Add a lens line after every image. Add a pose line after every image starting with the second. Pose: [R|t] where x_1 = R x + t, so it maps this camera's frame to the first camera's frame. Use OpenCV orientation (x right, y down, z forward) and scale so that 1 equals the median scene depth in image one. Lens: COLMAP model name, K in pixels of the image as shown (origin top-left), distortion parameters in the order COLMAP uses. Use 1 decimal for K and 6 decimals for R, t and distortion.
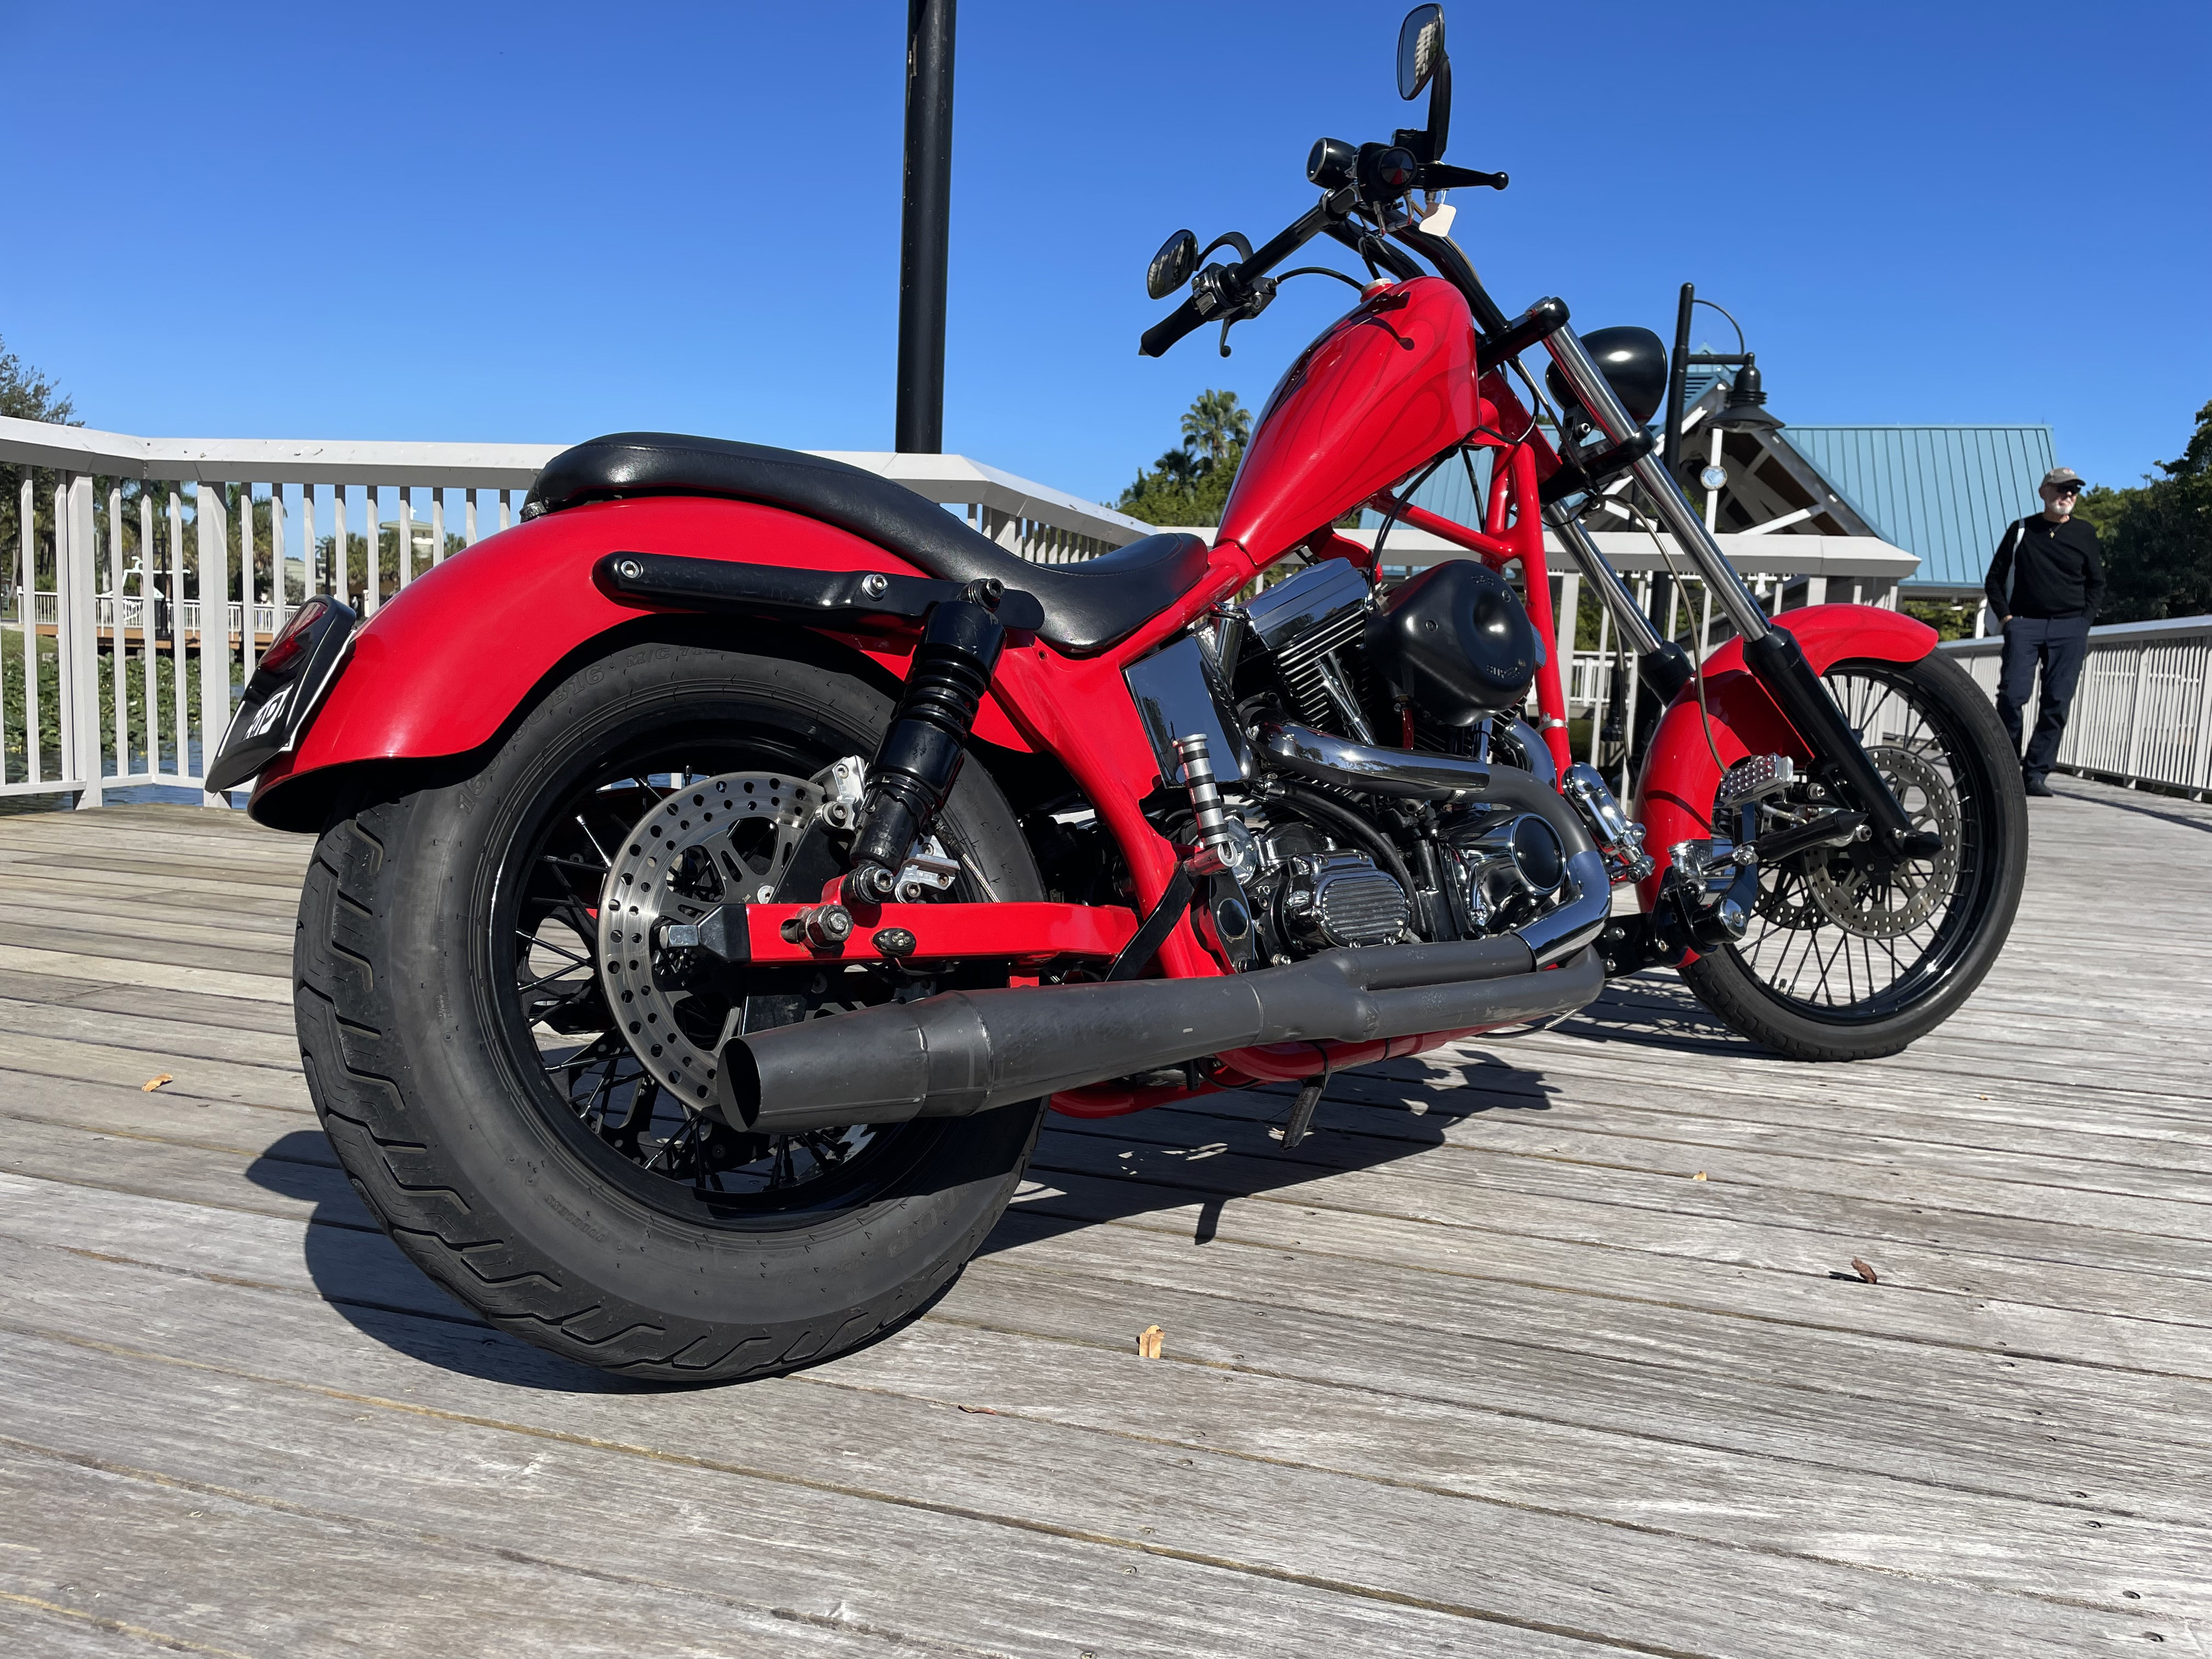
lens RADIAL K [[1673.1, 0, 1106.0], [0, 1673.1, 829.5], [0, 0, 1]] dist [0.057658, -0.083173]
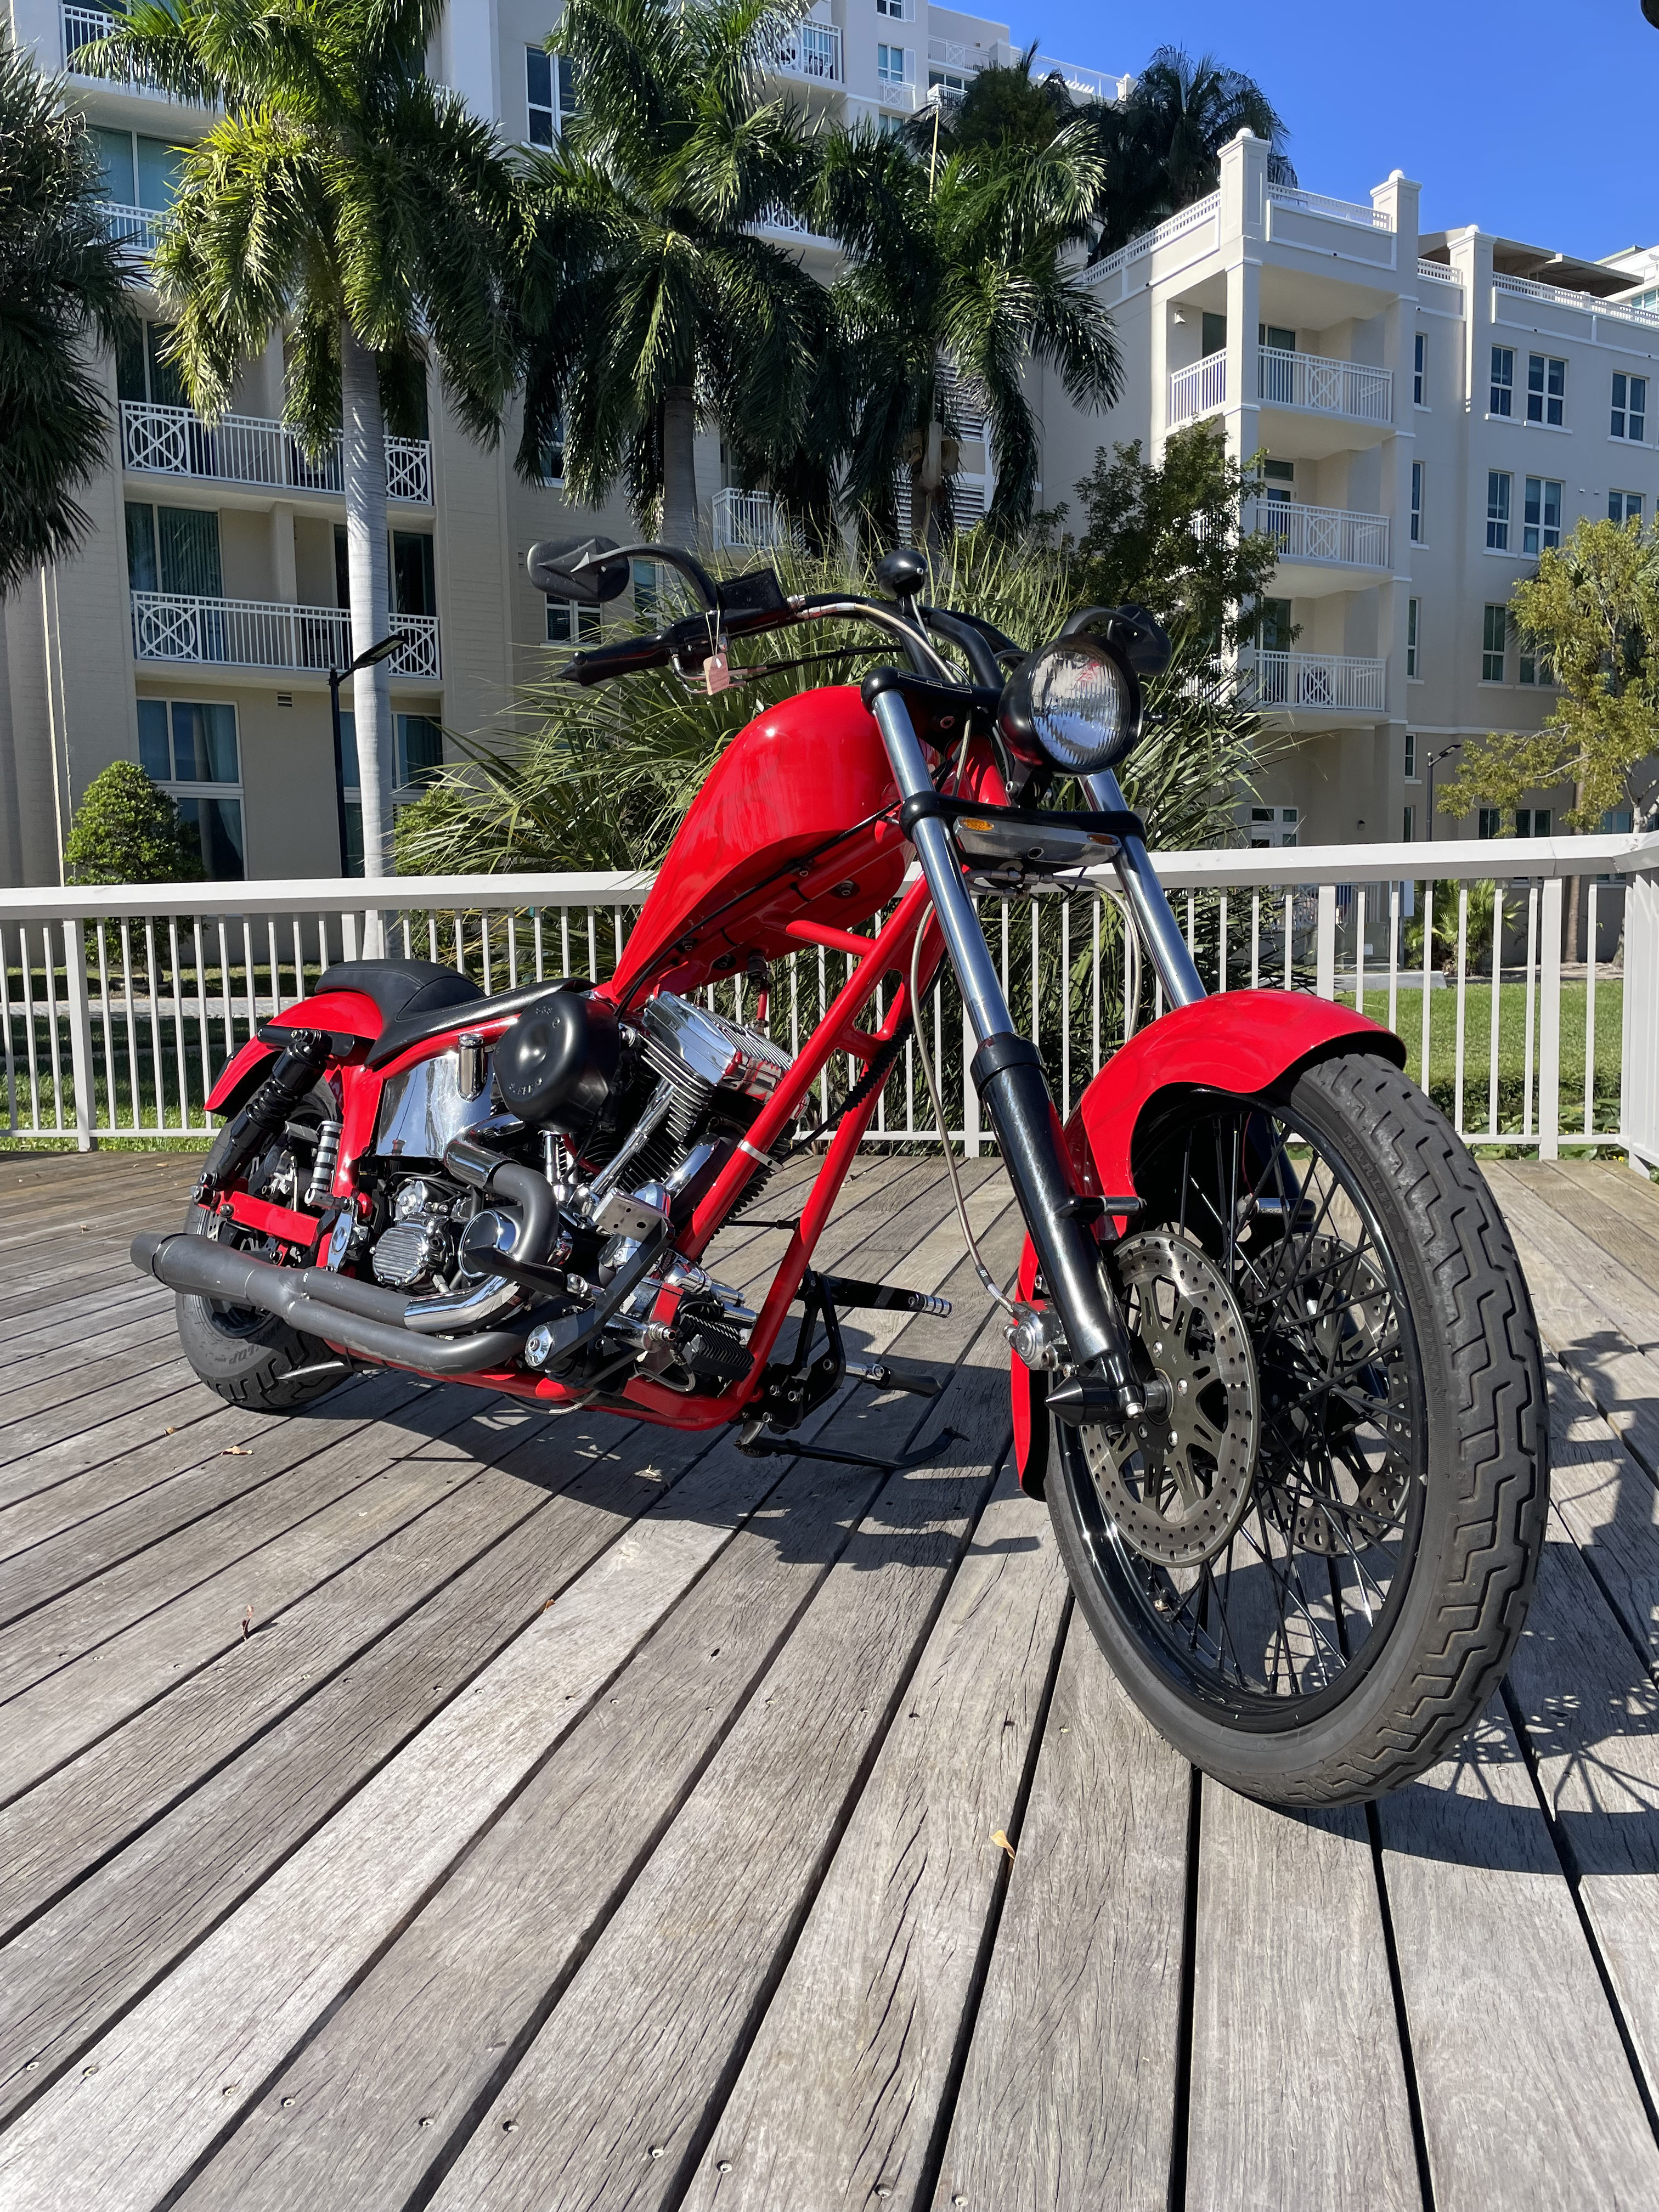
lens RADIAL K [[1674.2, 0, 829.9], [0, 1674.2, 1136.4], [0, 0, 1]] dist [0.037589, -0.004718]
pose [[0.048406, 0.061071, -0.996959, 1.280452], [-0.081977, 0.995005, 0.056971, -0.131589], [0.995458, 0.078970, 0.053171, 1.052605]]
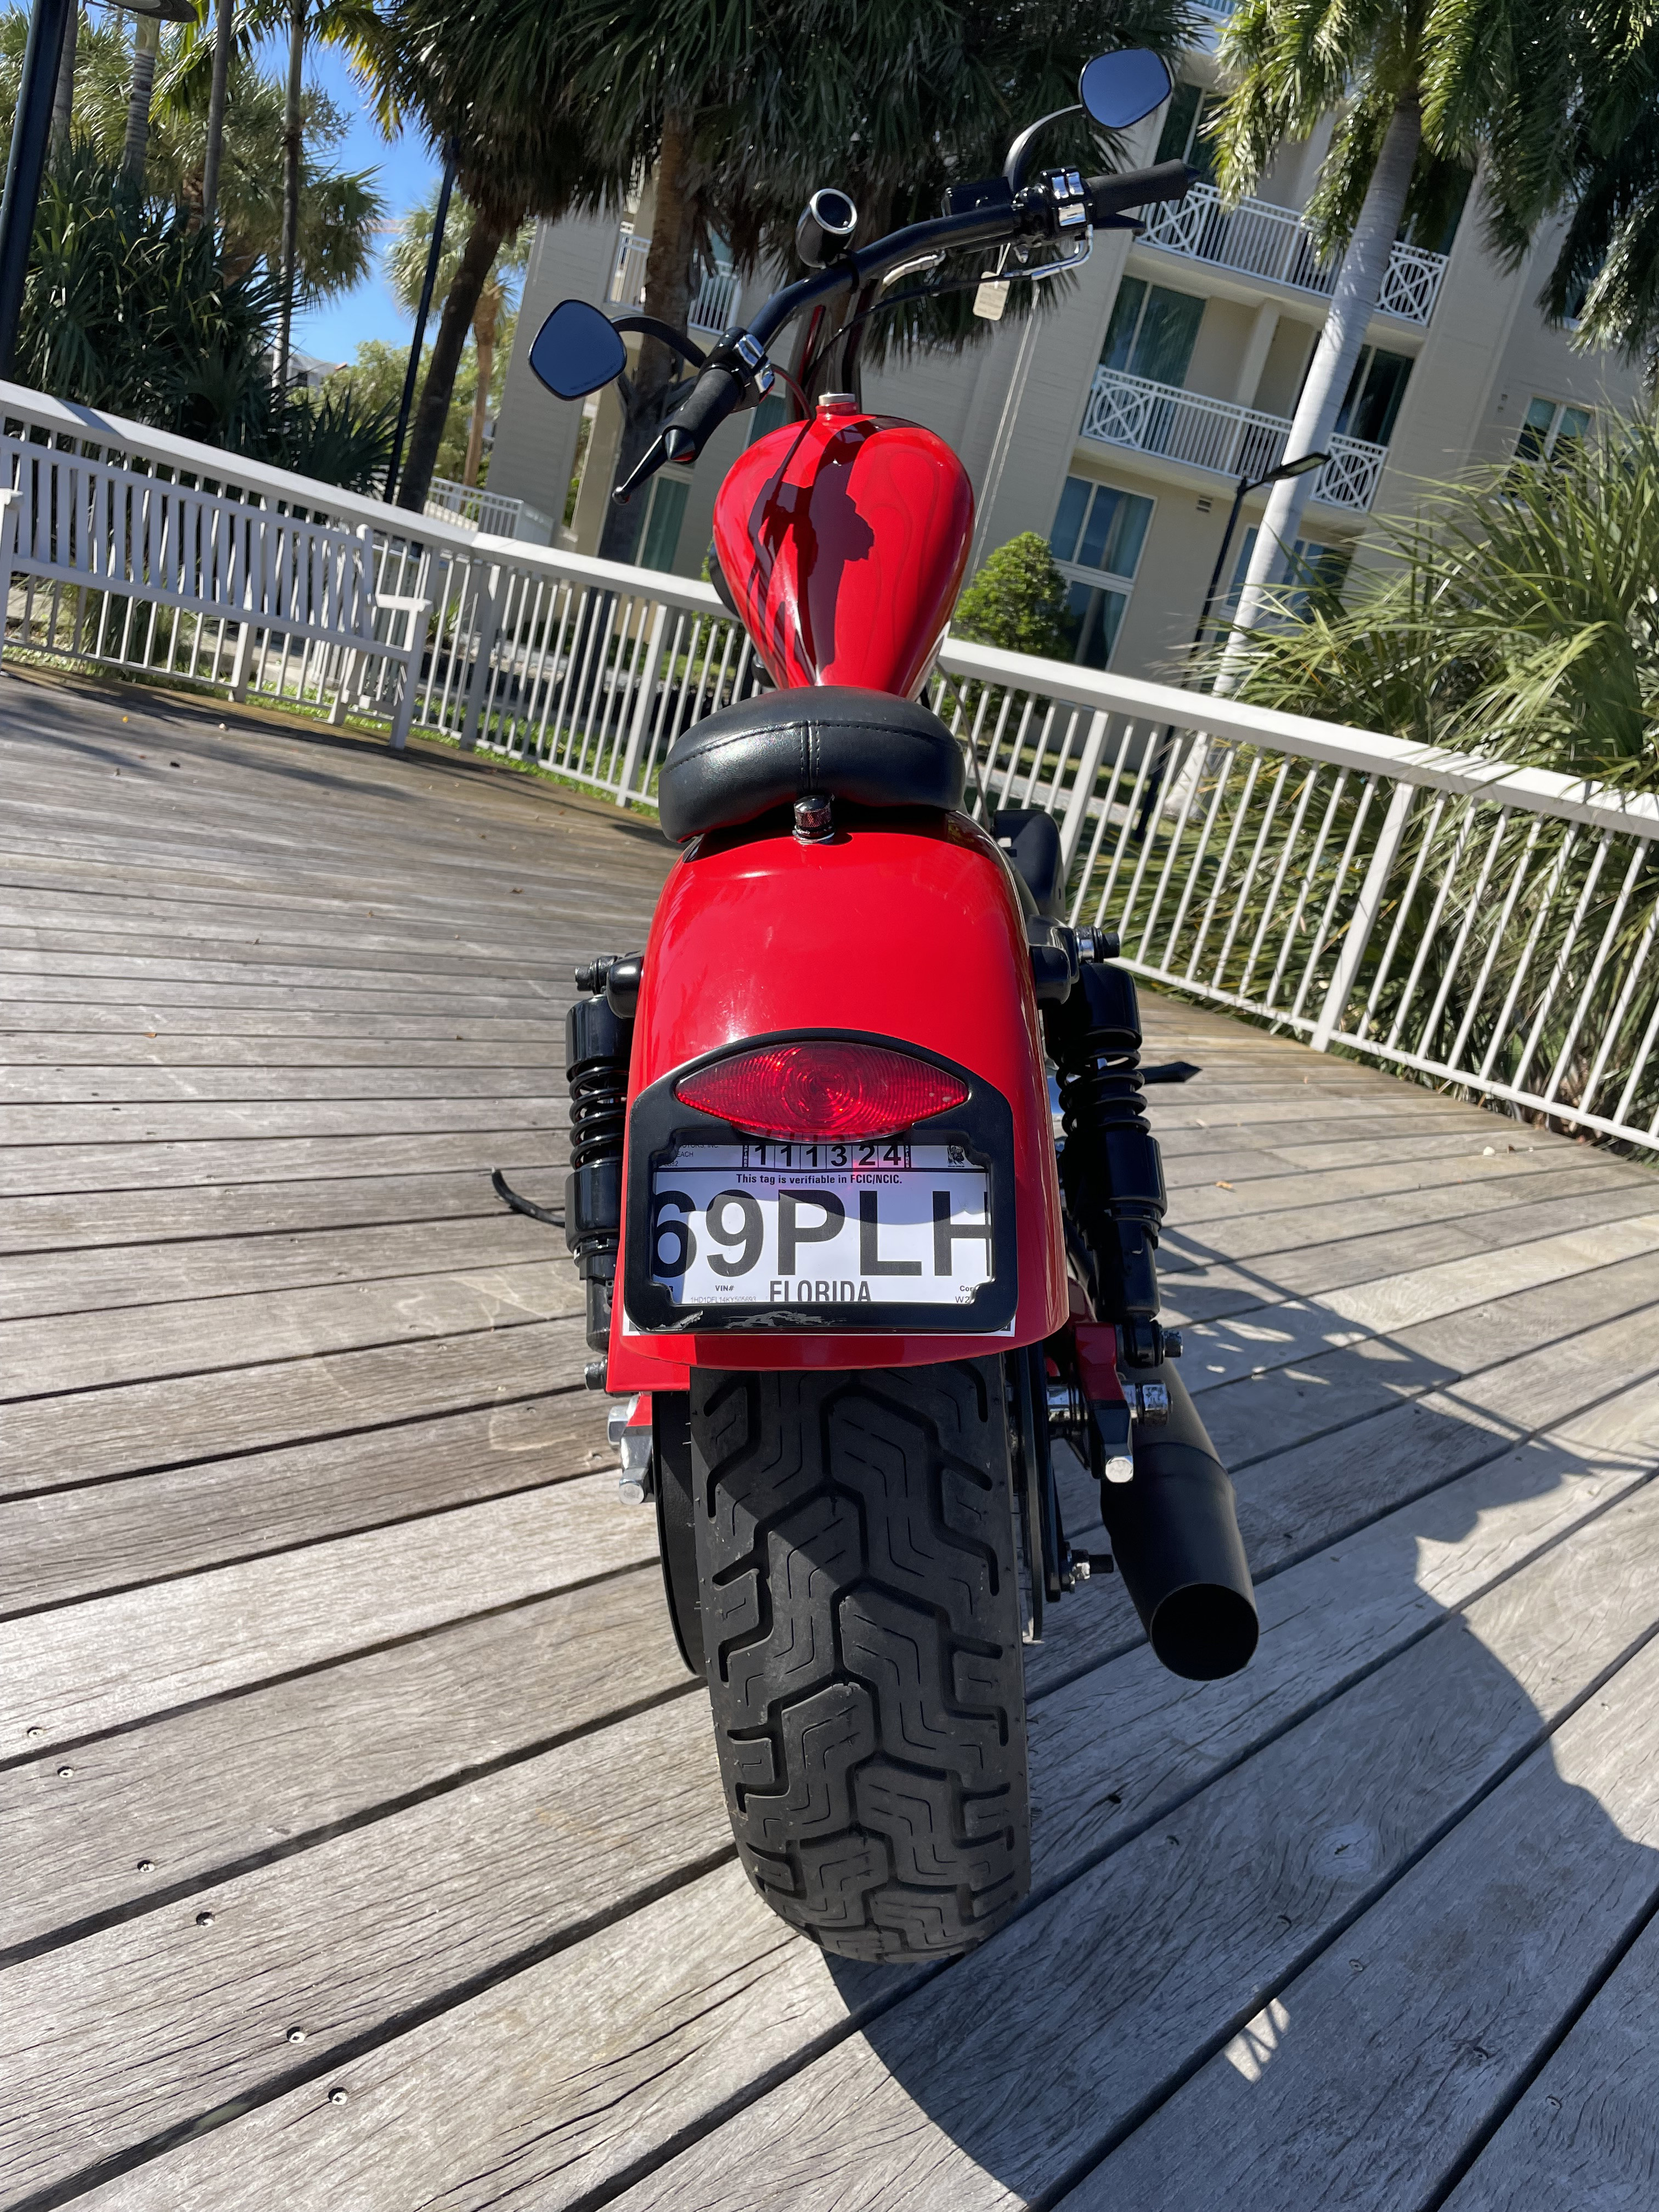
lens RADIAL K [[1673.1, 0, 831.0], [0, 1673.1, 1157.1], [0, 0, 1]] dist [0.057658, -0.083173]
pose [[-0.394171, 0.099427, -0.913643, 1.103609], [-0.353772, 0.901110, 0.250691, -0.157366], [0.848218, 0.422036, -0.320017, 1.217889]]
